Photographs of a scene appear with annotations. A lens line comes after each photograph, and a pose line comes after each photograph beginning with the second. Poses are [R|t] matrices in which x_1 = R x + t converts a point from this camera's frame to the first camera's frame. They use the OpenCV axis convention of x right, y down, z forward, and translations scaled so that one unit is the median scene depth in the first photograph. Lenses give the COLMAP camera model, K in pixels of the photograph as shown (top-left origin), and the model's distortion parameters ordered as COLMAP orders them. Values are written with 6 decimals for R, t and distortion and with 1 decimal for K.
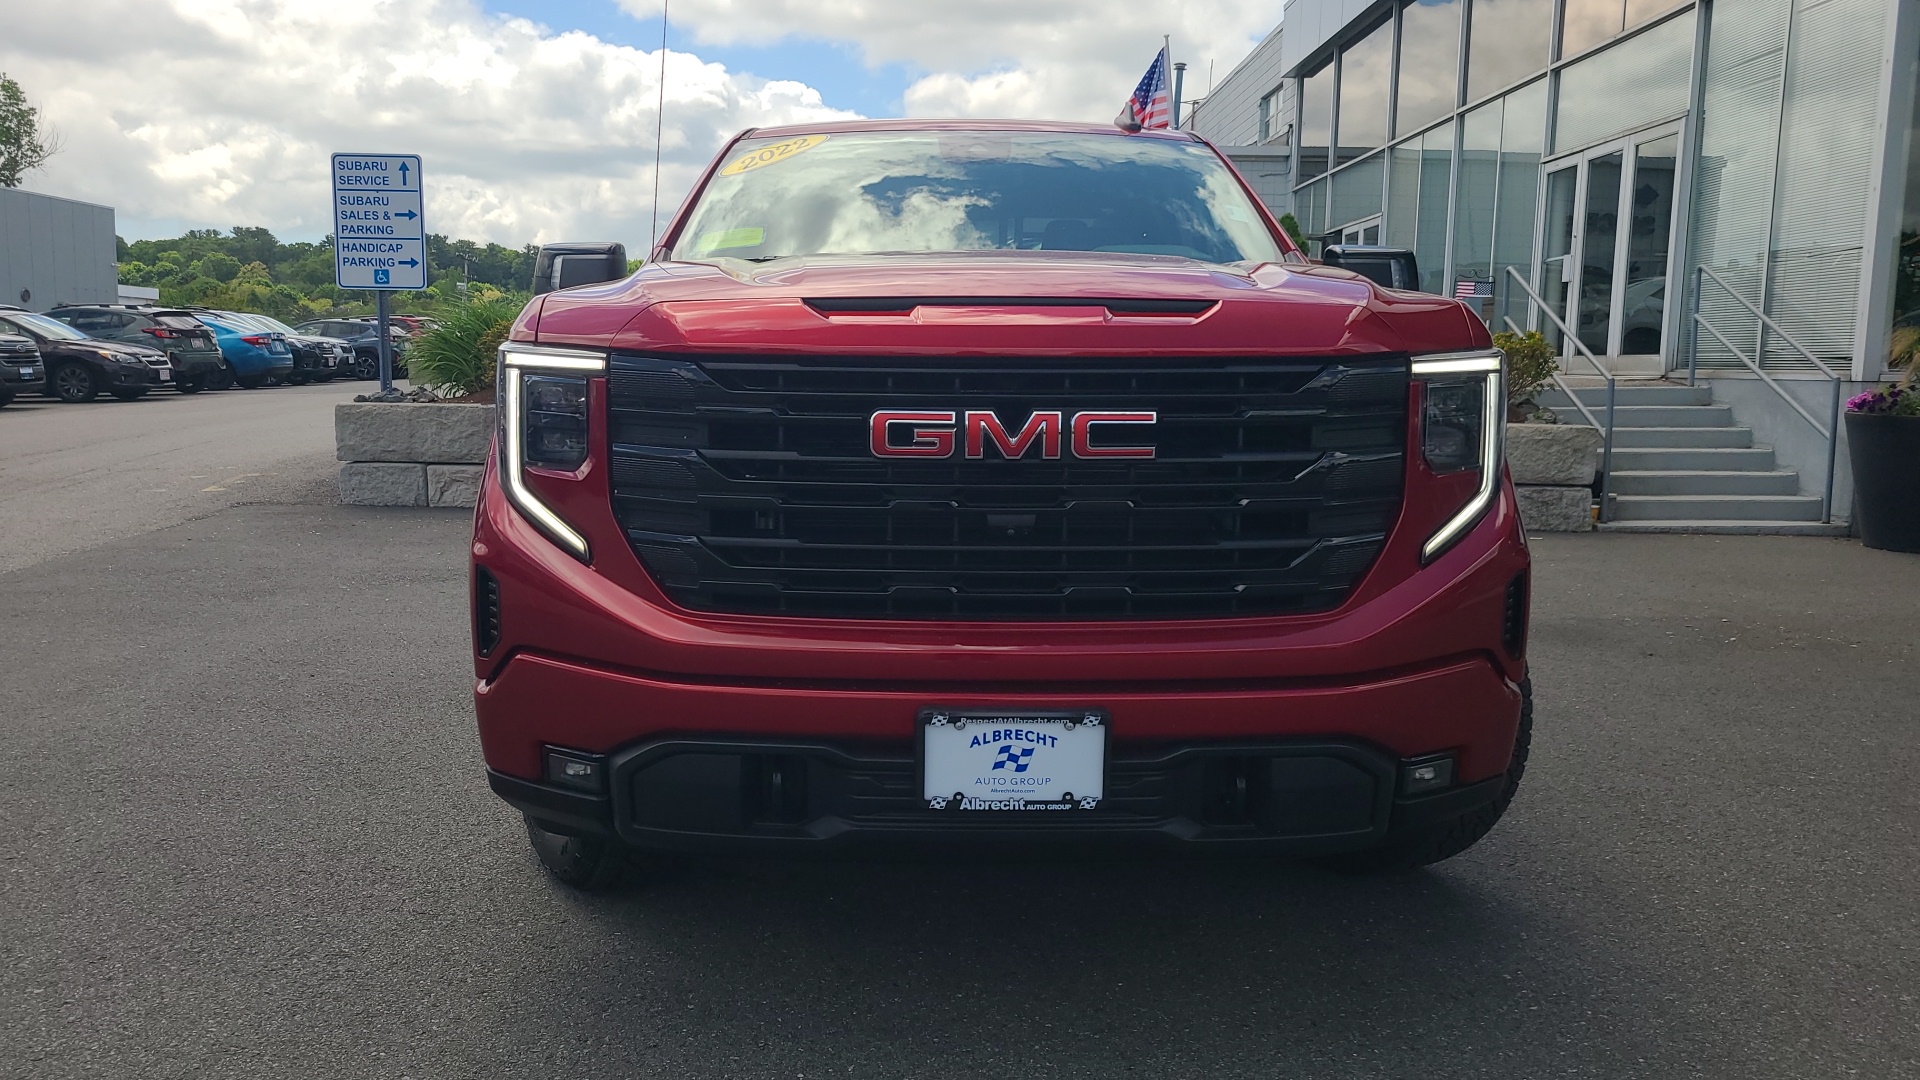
lens RADIAL K [[1407.9, 0, 949.4], [0, 1407.9, 547.0], [0, 0, 1]] dist [0.055866, -0.035982]
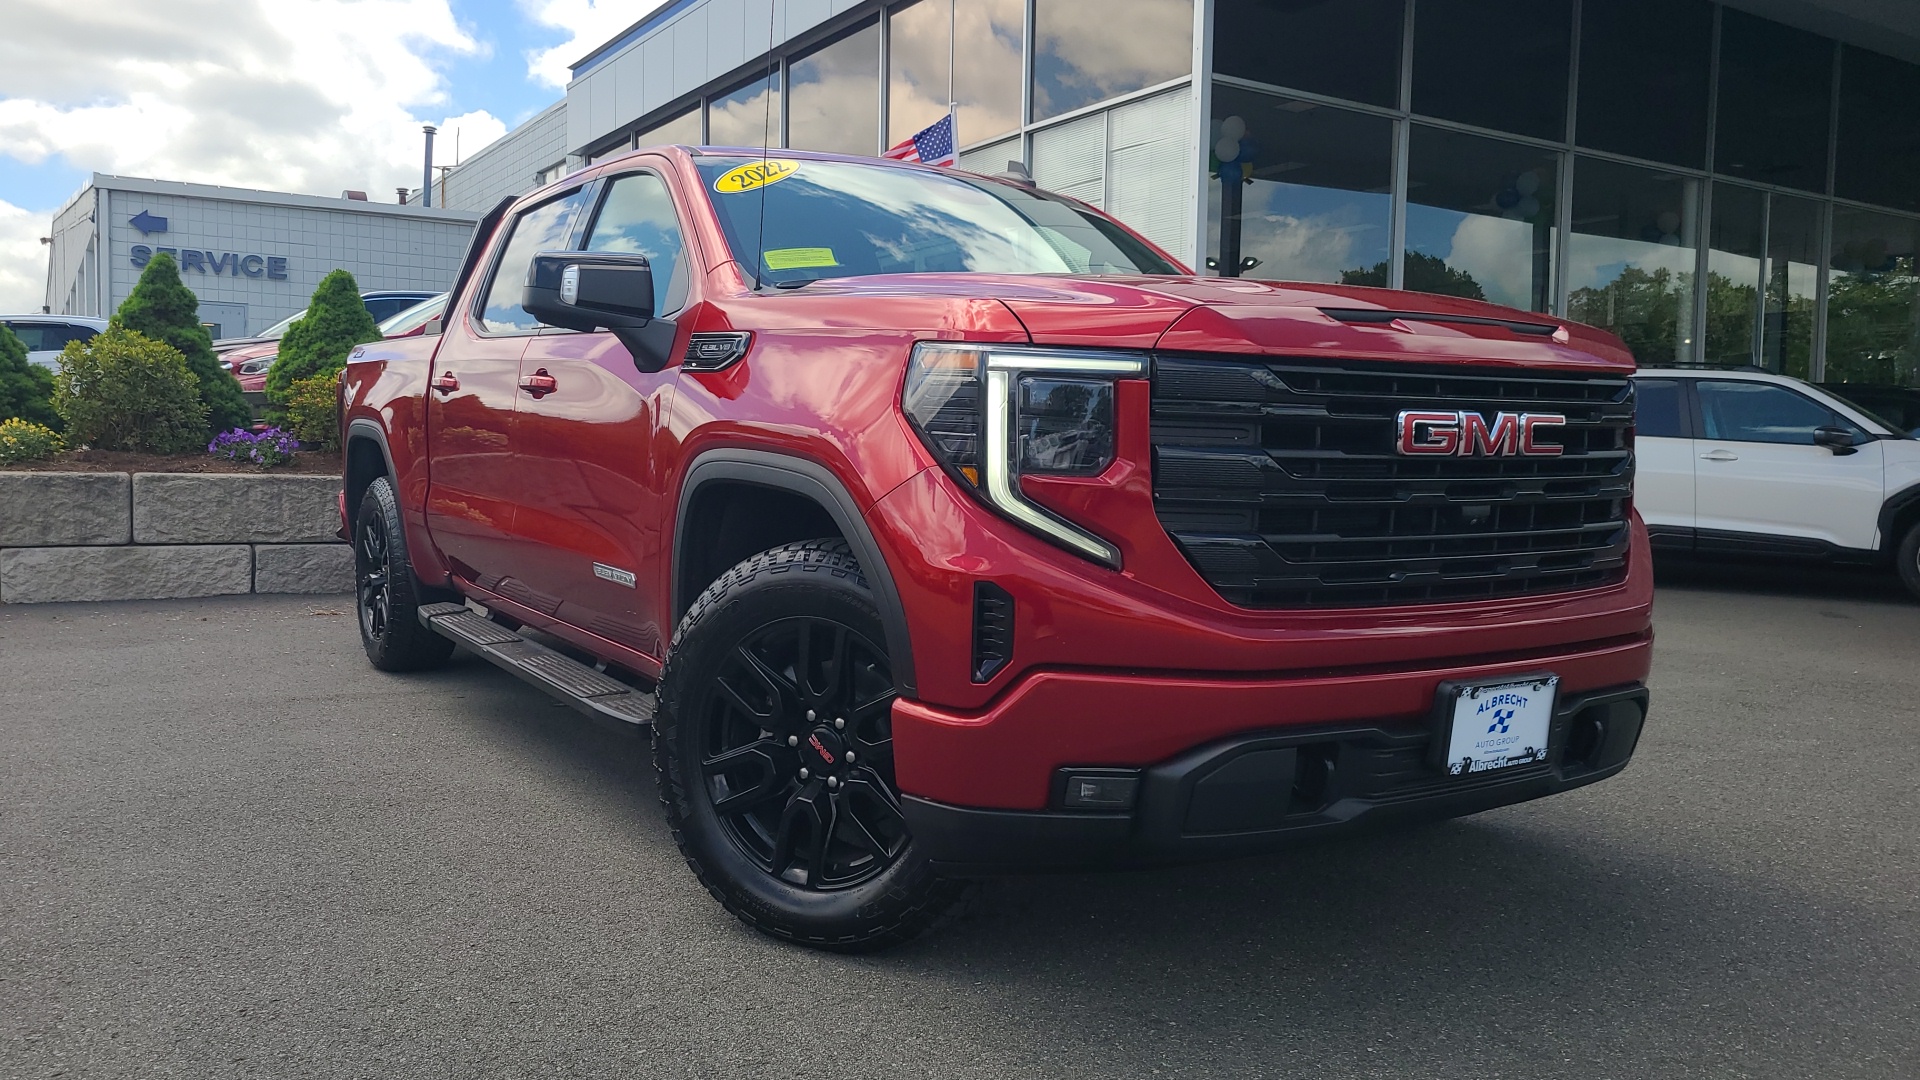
lens RADIAL K [[1407.9, 0, 946.9], [0, 1407.9, 548.8], [0, 0, 1]] dist [0.055866, -0.035982]
pose [[0.857190, -0.037156, 0.513658, -0.897034], [0.064379, 0.997301, -0.035295, 0.024235], [-0.510960, 0.063323, 0.857269, 0.243264]]
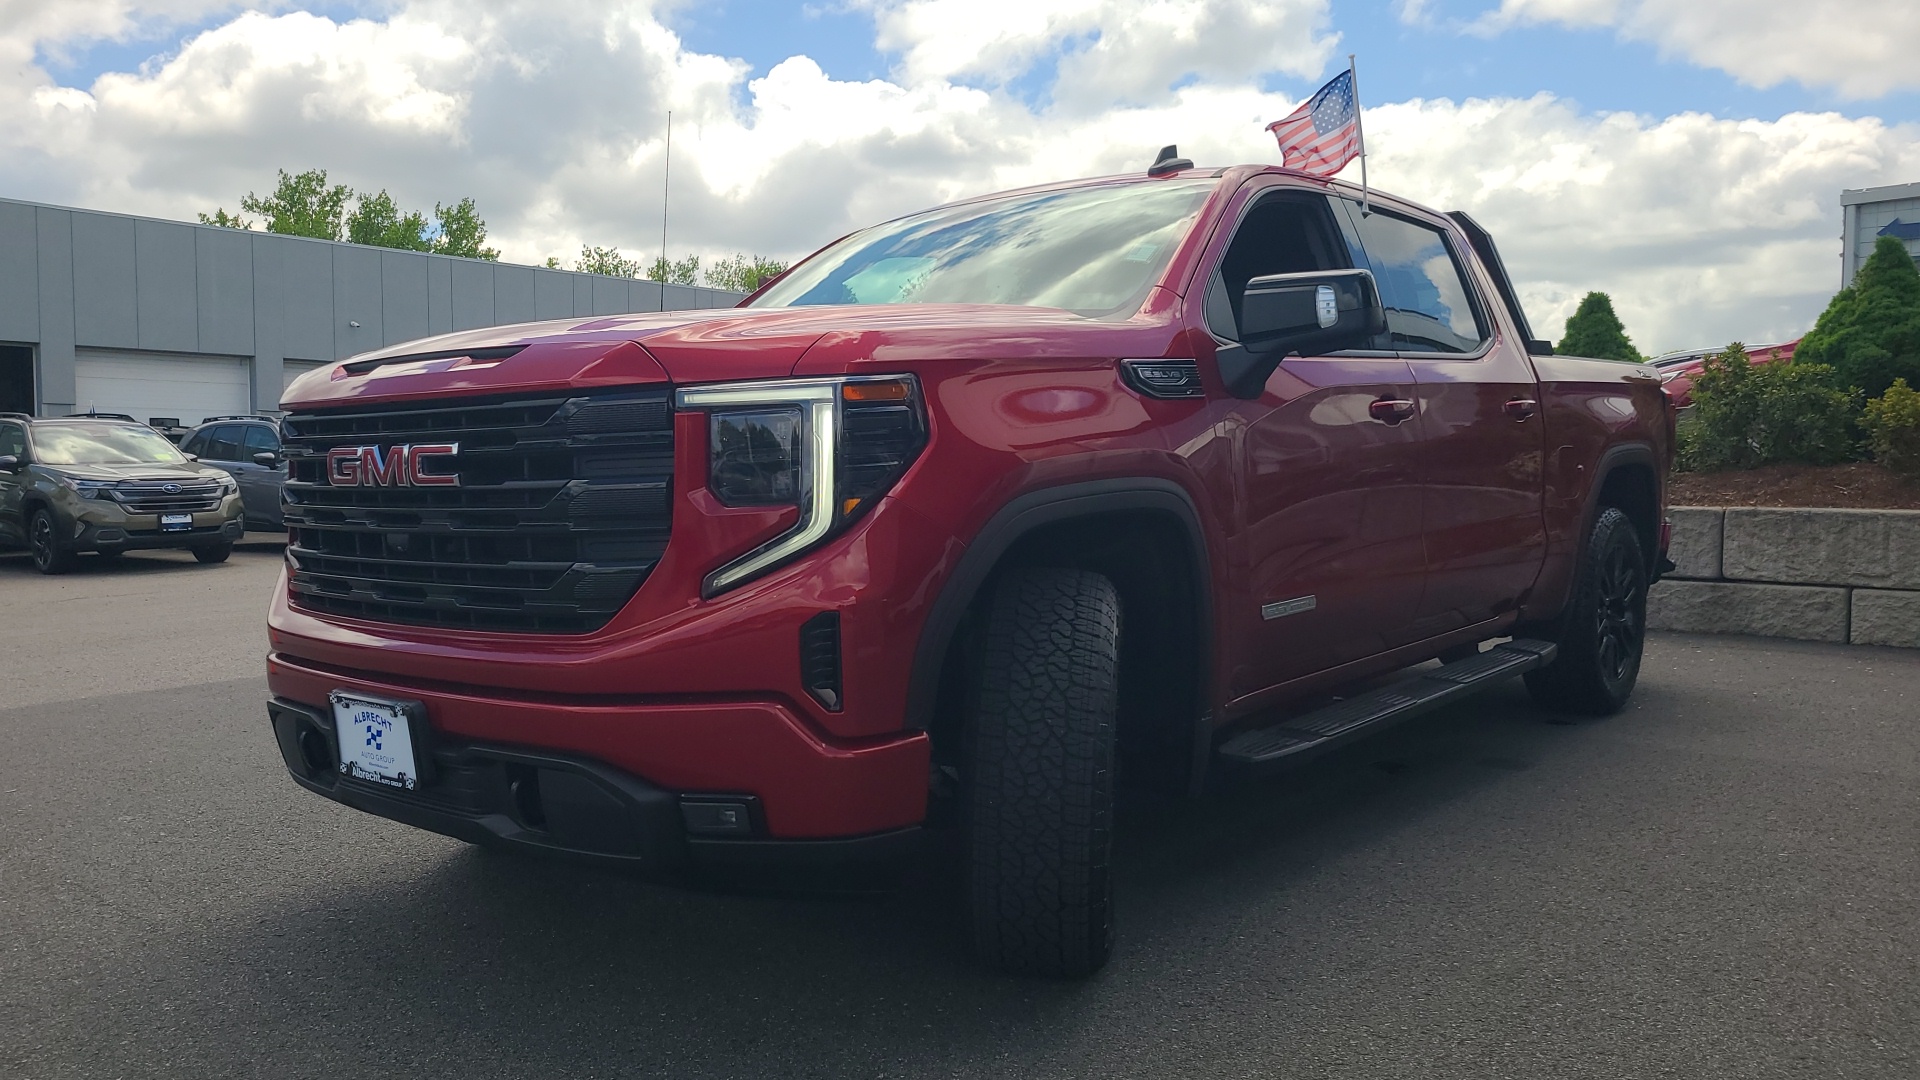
lens RADIAL K [[1407.9, 0, 954.3], [0, 1407.9, 551.3], [0, 0, 1]] dist [0.055866, -0.035982]
pose [[0.756125, 0.022714, -0.654033, 1.178538], [-0.068341, 0.996674, -0.044395, 0.013175], [0.650849, 0.078265, 0.755162, 0.395764]]
